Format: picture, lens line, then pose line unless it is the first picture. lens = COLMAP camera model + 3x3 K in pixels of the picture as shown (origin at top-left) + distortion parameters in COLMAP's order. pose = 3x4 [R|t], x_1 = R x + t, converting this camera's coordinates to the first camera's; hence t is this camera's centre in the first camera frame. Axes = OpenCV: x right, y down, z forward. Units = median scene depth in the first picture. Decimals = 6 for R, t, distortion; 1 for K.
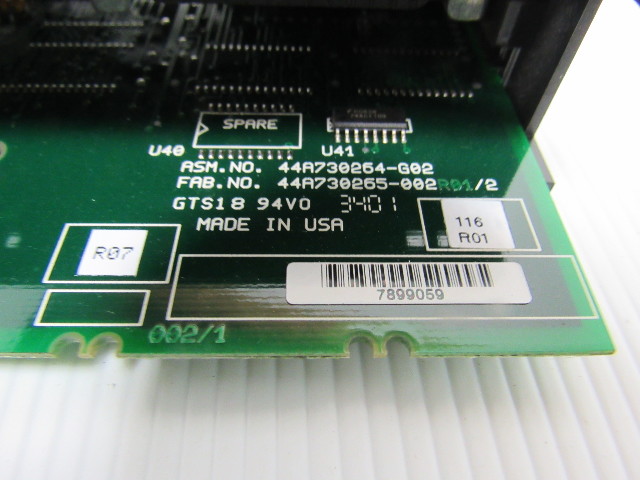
lens RADIAL K [[461.5, 0, 320.0], [0, 461.5, 240.0], [0, 0, 1]] dist [-0.002718, -0.000360]
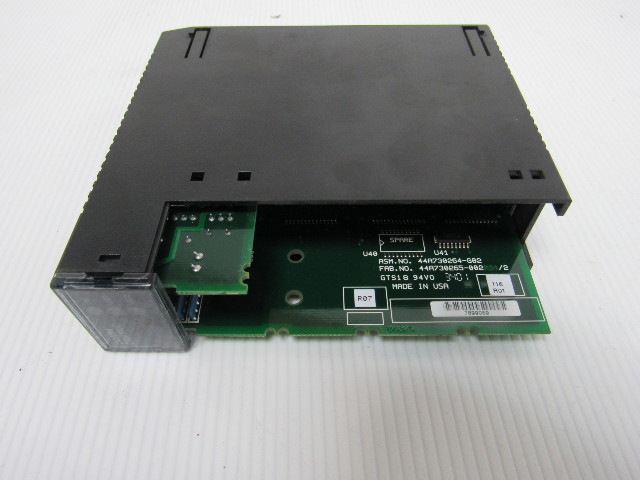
lens RADIAL K [[461.5, 0, 320.0], [0, 461.5, 240.0], [0, 0, 1]] dist [-0.002718, -0.000360]
pose [[0.999007, -0.013914, -0.042334, -0.523312], [0.012926, 0.999640, -0.023524, -0.225531], [0.042646, 0.022954, 0.998827, -1.534363]]
